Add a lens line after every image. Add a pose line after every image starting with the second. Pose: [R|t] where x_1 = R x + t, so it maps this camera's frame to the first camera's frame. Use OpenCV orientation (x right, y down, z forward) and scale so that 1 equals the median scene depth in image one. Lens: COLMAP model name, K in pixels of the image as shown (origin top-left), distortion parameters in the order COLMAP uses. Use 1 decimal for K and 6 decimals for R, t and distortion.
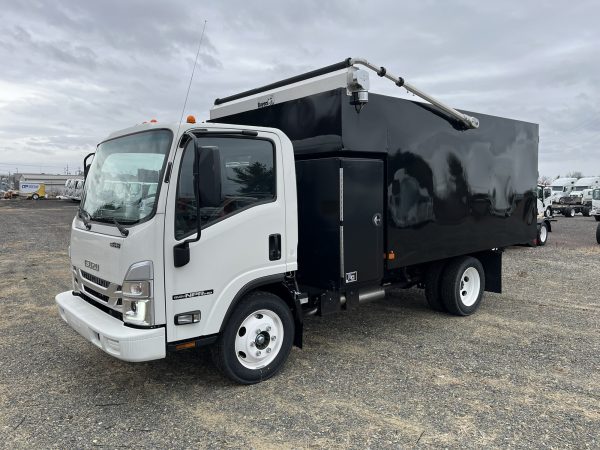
lens RADIAL K [[469.5, 0, 300.0], [0, 469.5, 225.0], [0, 0, 1]] dist [0.006605, 0.001817]
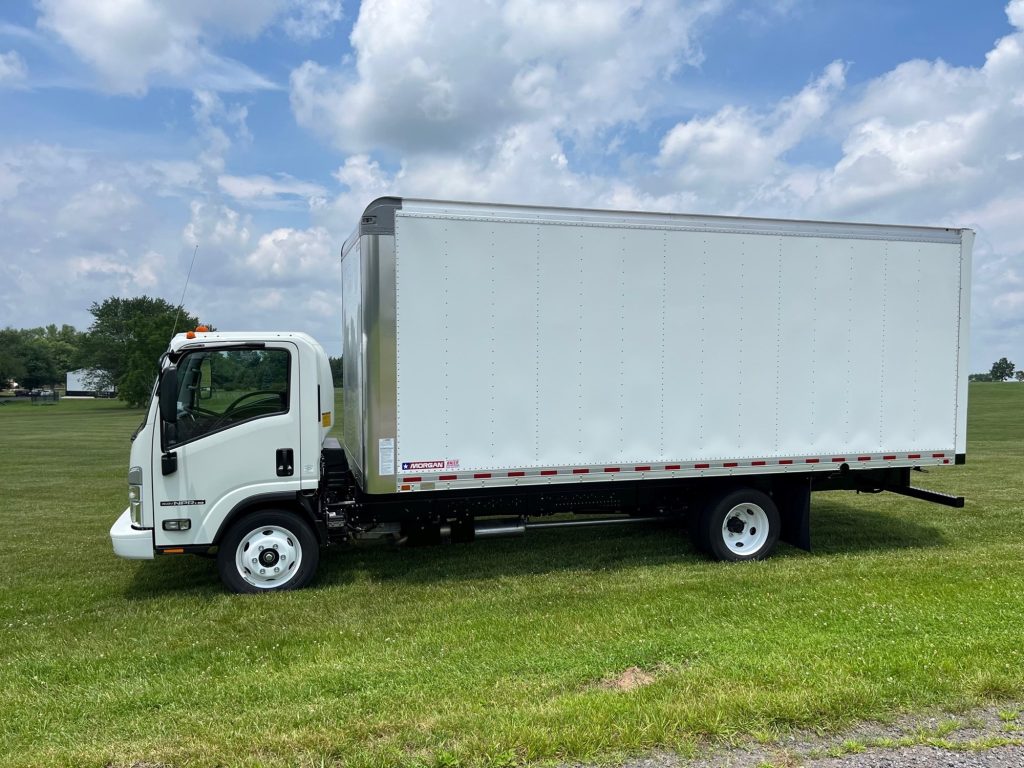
lens RADIAL K [[801.3, 0, 512.0], [0, 801.3, 384.0], [0, 0, 1]] dist [0.006605, 0.001817]
pose [[0.933292, 0.041809, -0.356677, 1.053044], [-0.049936, 0.998660, -0.013602, -0.125479], [0.355630, 0.030506, 0.934129, -0.407542]]
